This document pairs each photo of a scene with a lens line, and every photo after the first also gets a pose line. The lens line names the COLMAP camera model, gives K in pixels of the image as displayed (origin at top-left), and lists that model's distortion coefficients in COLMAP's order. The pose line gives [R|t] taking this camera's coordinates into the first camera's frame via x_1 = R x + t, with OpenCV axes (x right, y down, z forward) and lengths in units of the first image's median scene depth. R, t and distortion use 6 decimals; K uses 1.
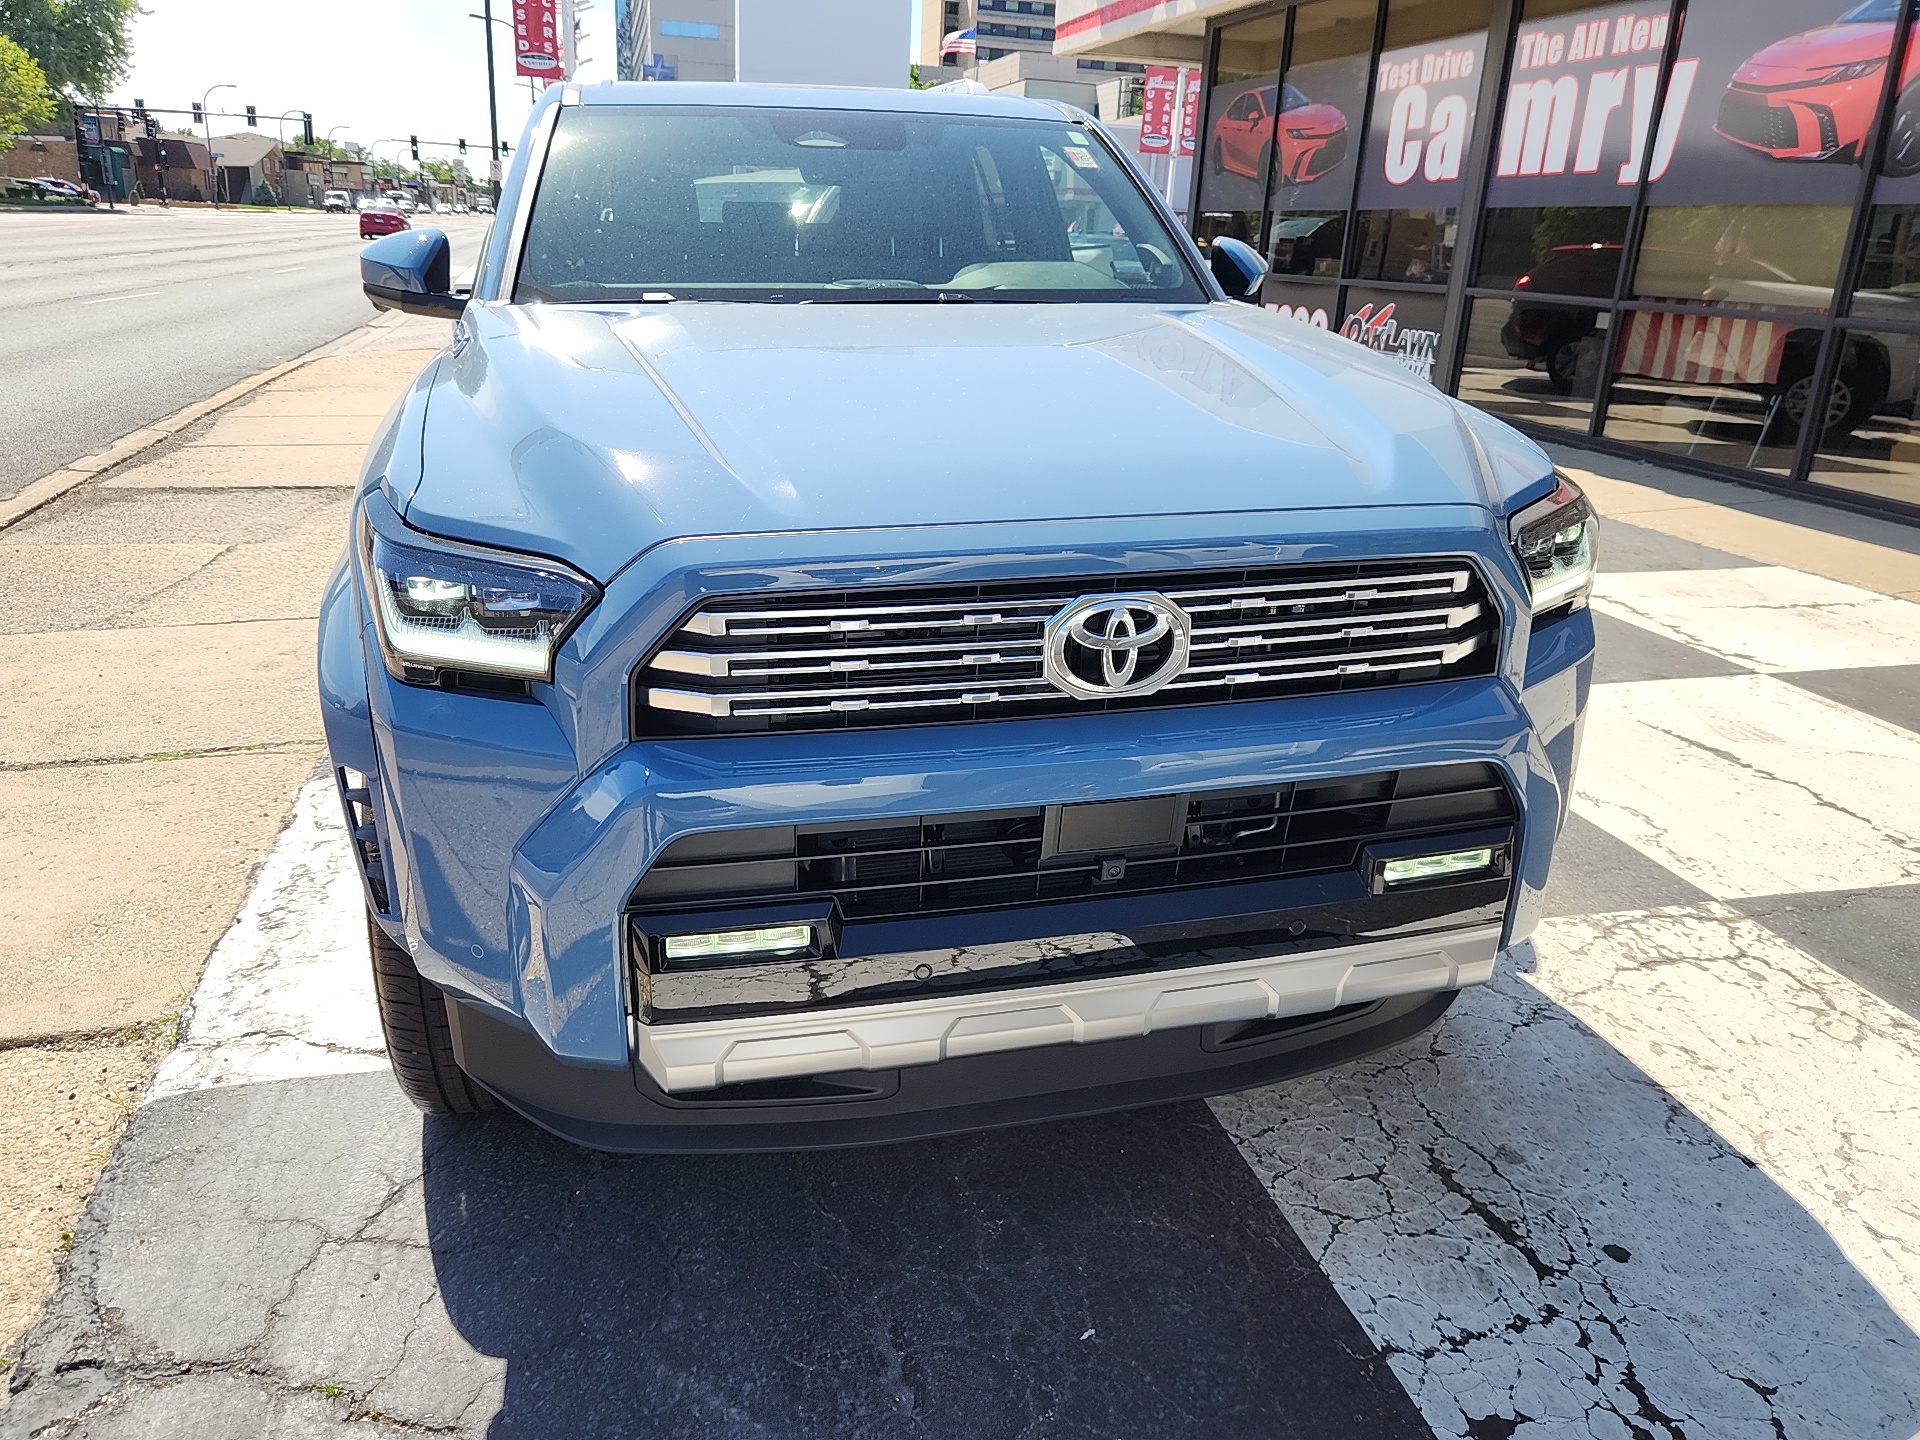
lens RADIAL K [[1398.6, 0, 969.2], [0, 1398.6, 716.3], [0, 0, 1]] dist [0.067524, -0.066889]
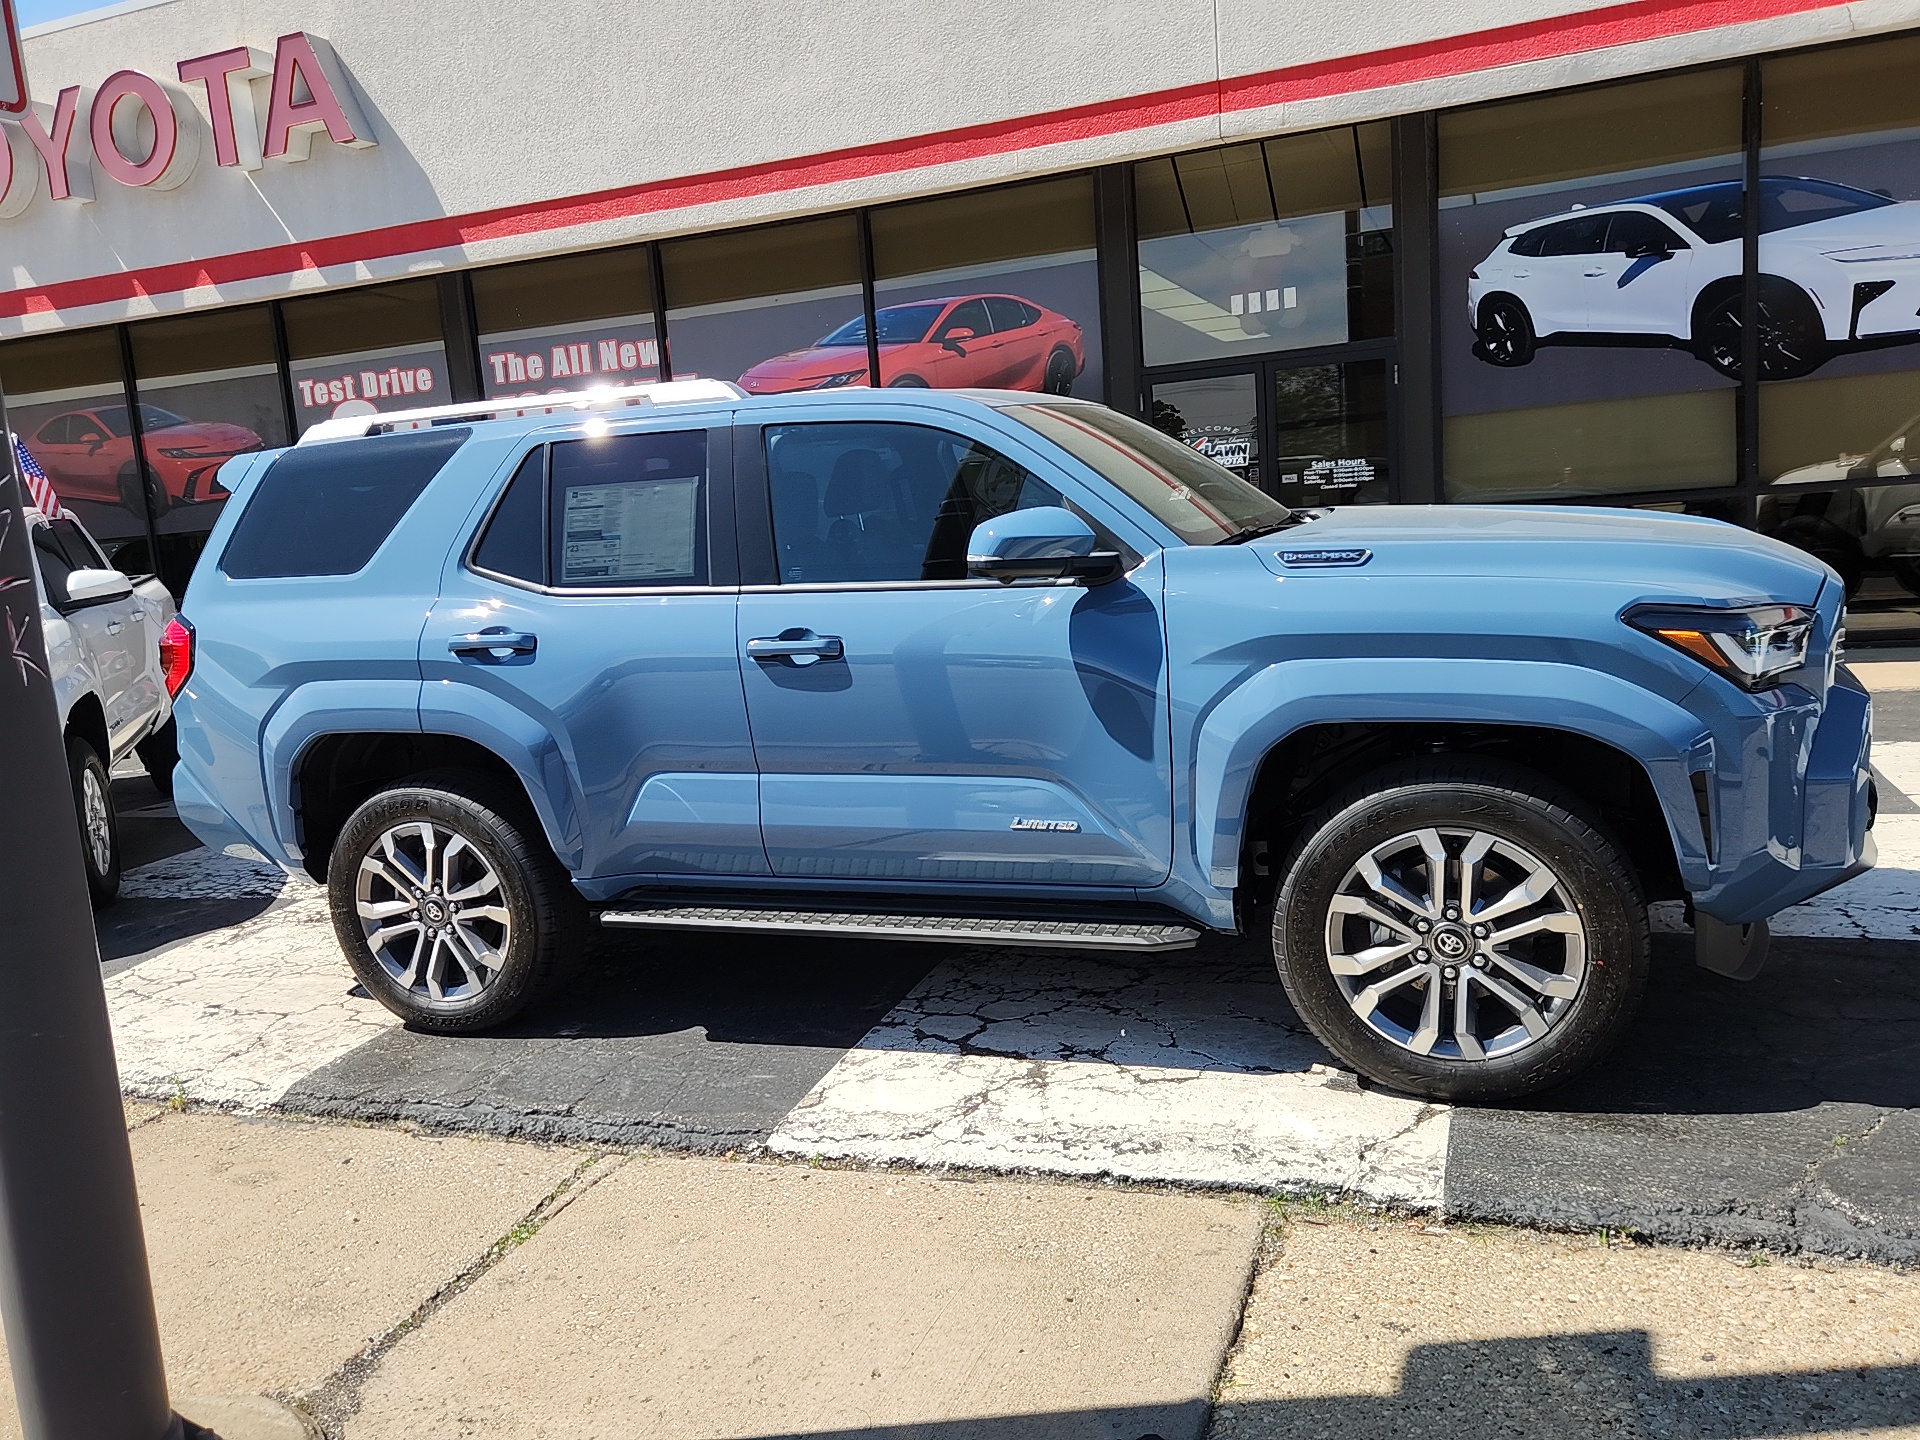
lens RADIAL K [[1491.9, 0, 963.2], [0, 1491.9, 745.5], [0, 0, 1]] dist [0.080648, -0.075153]
pose [[0.573478, -0.210943, 0.791597, -1.268472], [0.360760, 0.932570, -0.012846, -0.150378], [-0.735510, 0.292943, 0.610908, 0.314611]]
